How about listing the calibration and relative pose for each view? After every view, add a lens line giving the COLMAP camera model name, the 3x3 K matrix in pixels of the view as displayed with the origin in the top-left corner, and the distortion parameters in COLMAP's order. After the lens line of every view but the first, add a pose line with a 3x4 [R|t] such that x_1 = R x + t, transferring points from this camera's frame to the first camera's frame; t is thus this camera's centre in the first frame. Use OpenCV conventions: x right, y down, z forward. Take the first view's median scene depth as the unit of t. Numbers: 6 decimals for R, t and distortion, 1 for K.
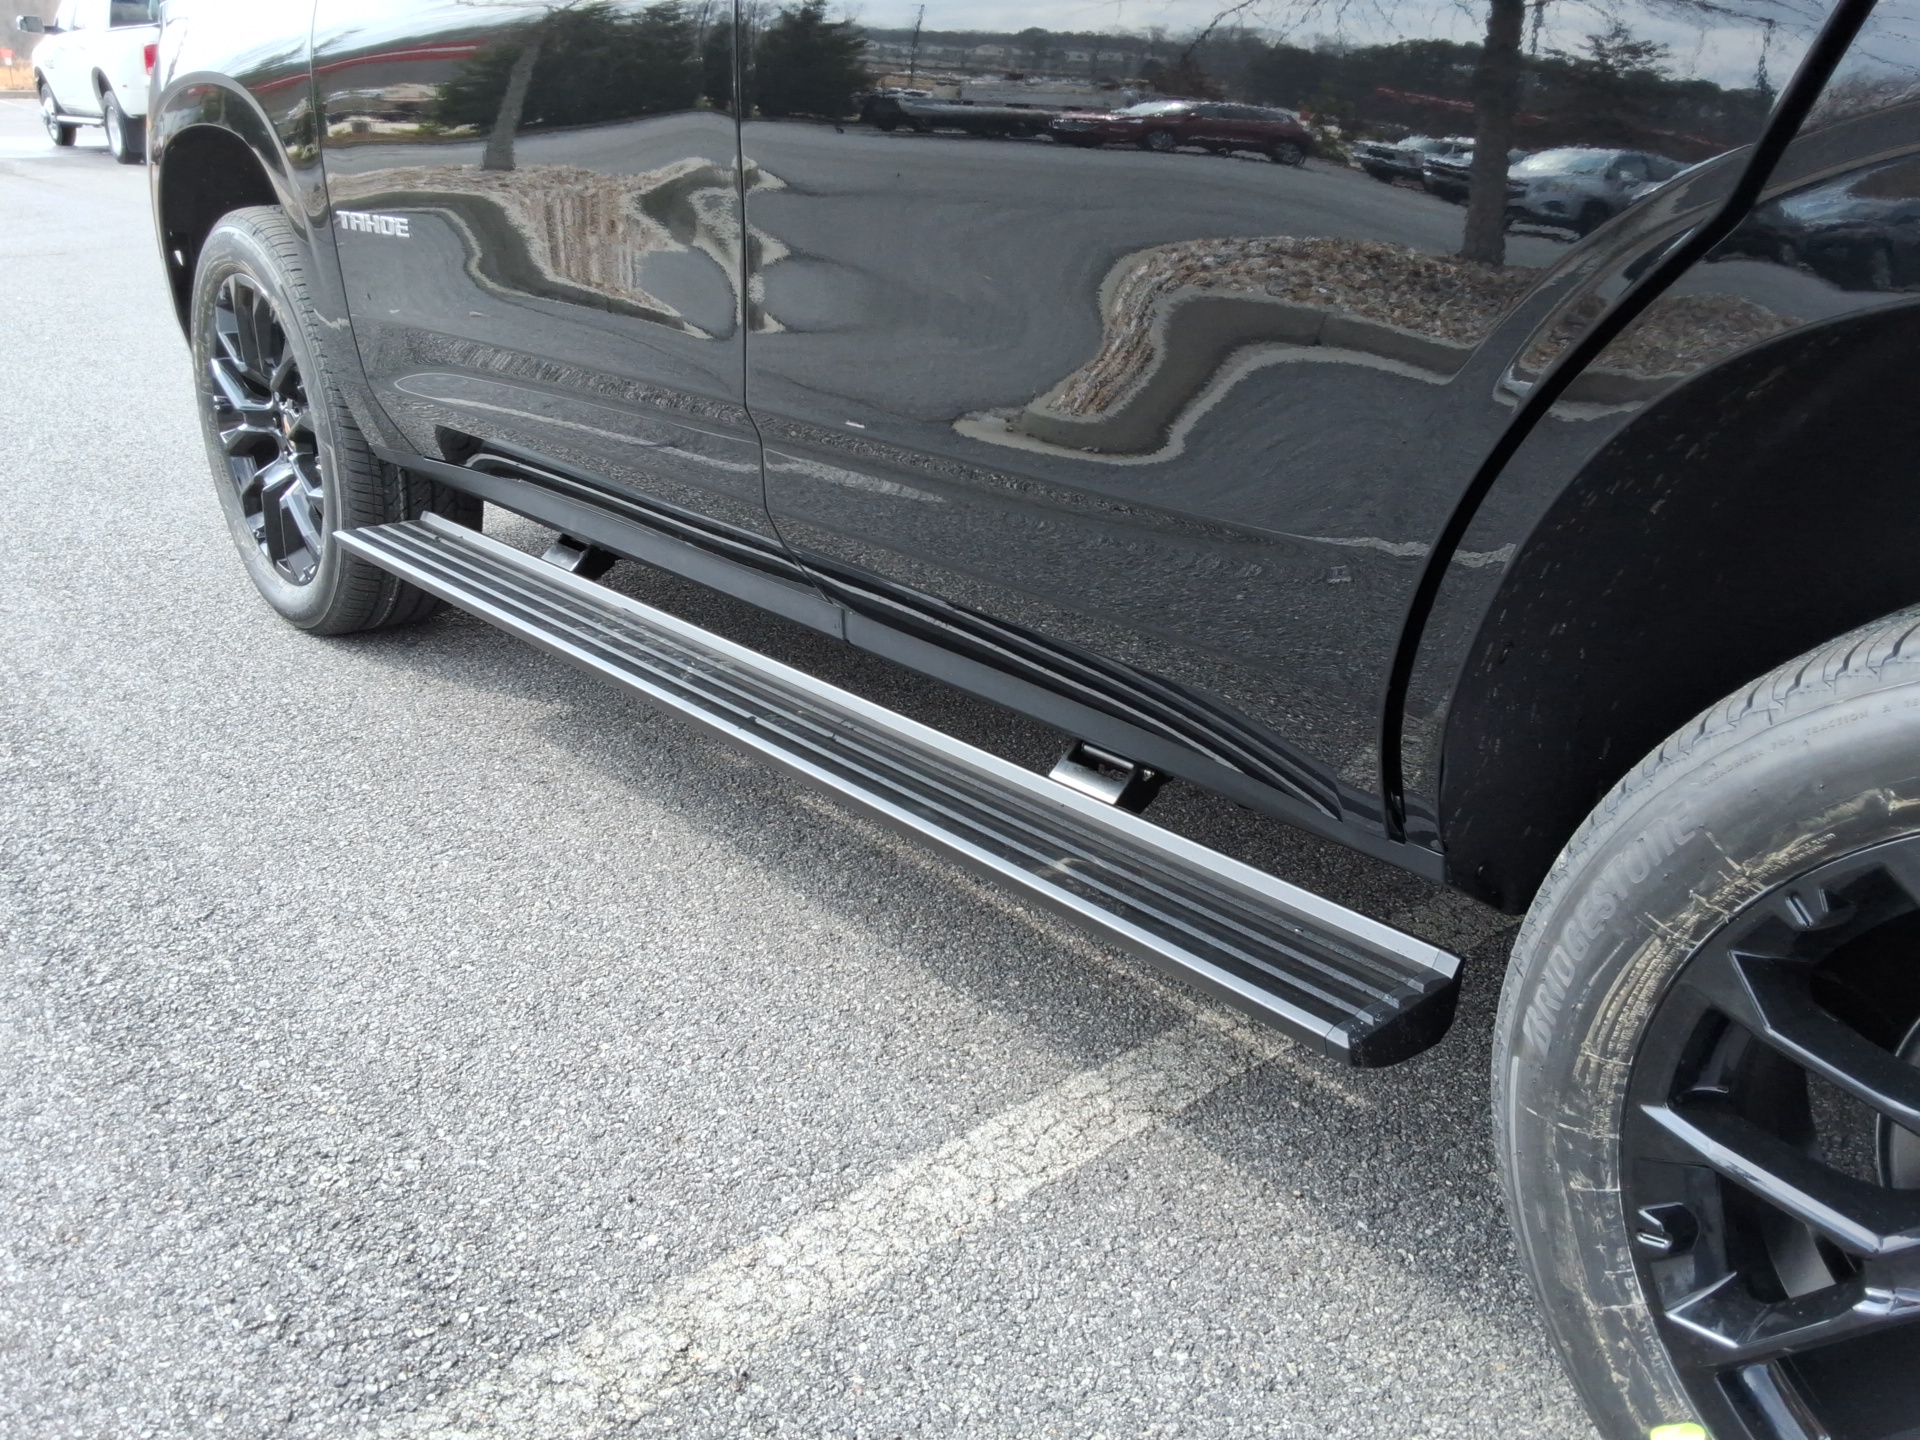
lens RADIAL K [[1537.3, 0, 977.2], [0, 1537.3, 694.9], [0, 0, 1]] dist [0.109483, -0.175957]
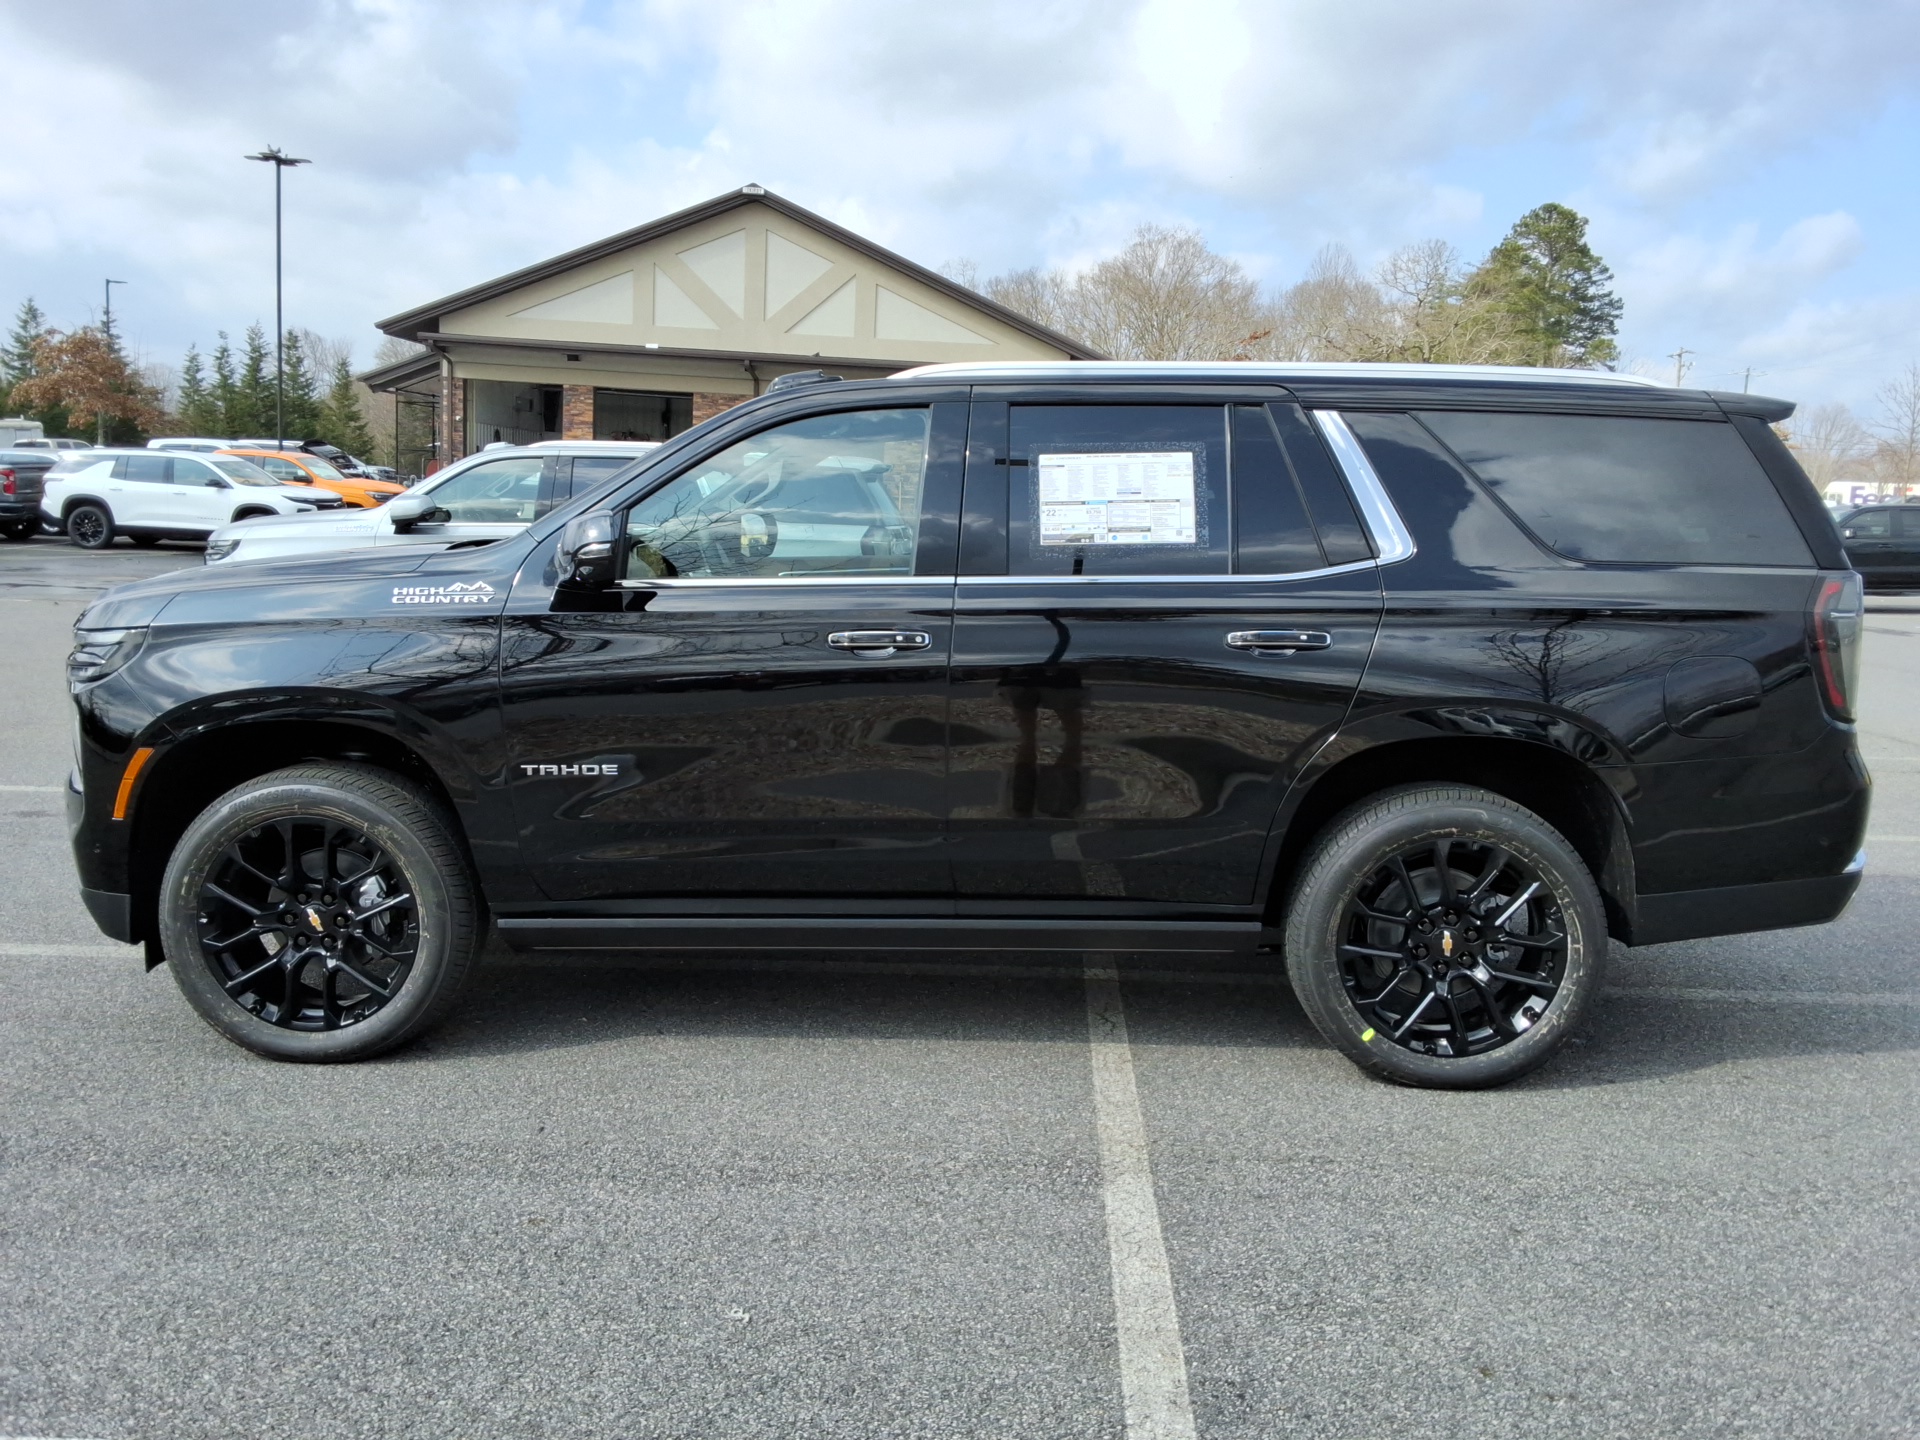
lens RADIAL K [[1537.3, 0, 977.4], [0, 1537.3, 692.3], [0, 0, 1]] dist [0.109483, -0.175957]
pose [[0.678671, -0.099193, 0.727714, -2.576064], [0.262098, 0.958307, -0.113811, -0.124556], [-0.686084, 0.267972, 0.676373, -1.009793]]
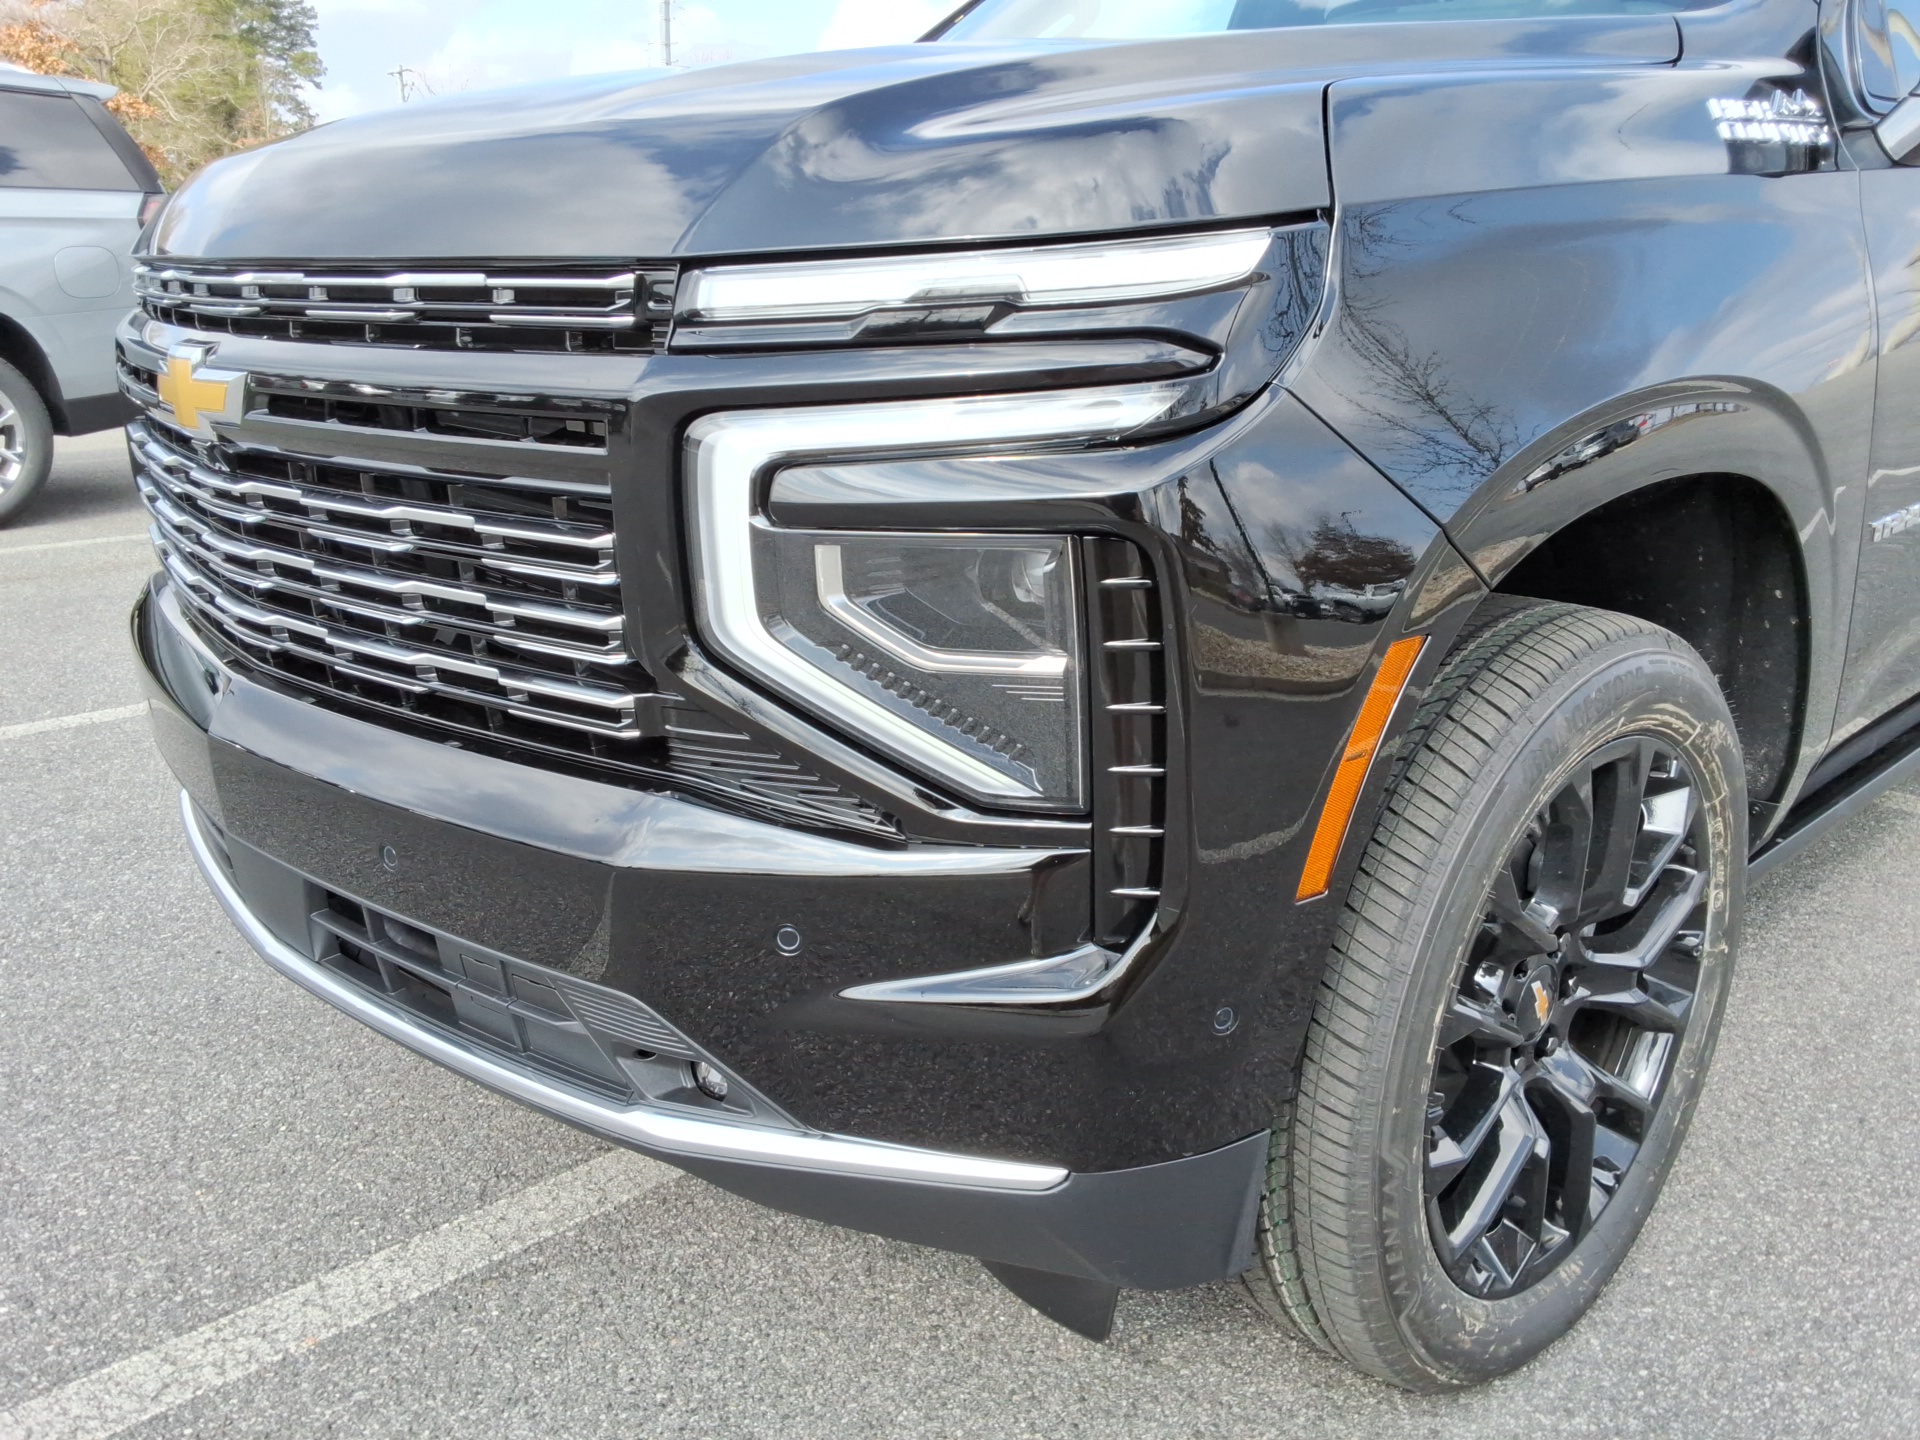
lens RADIAL K [[1537.3, 0, 960.4], [0, 1537.3, 703.2], [0, 0, 1]] dist [0.109483, -0.175957]
pose [[-0.029145, -0.300037, 0.953482, -2.293251], [0.358708, 0.887211, 0.290147, -1.226065], [-0.932995, 0.350478, 0.081769, 2.765165]]
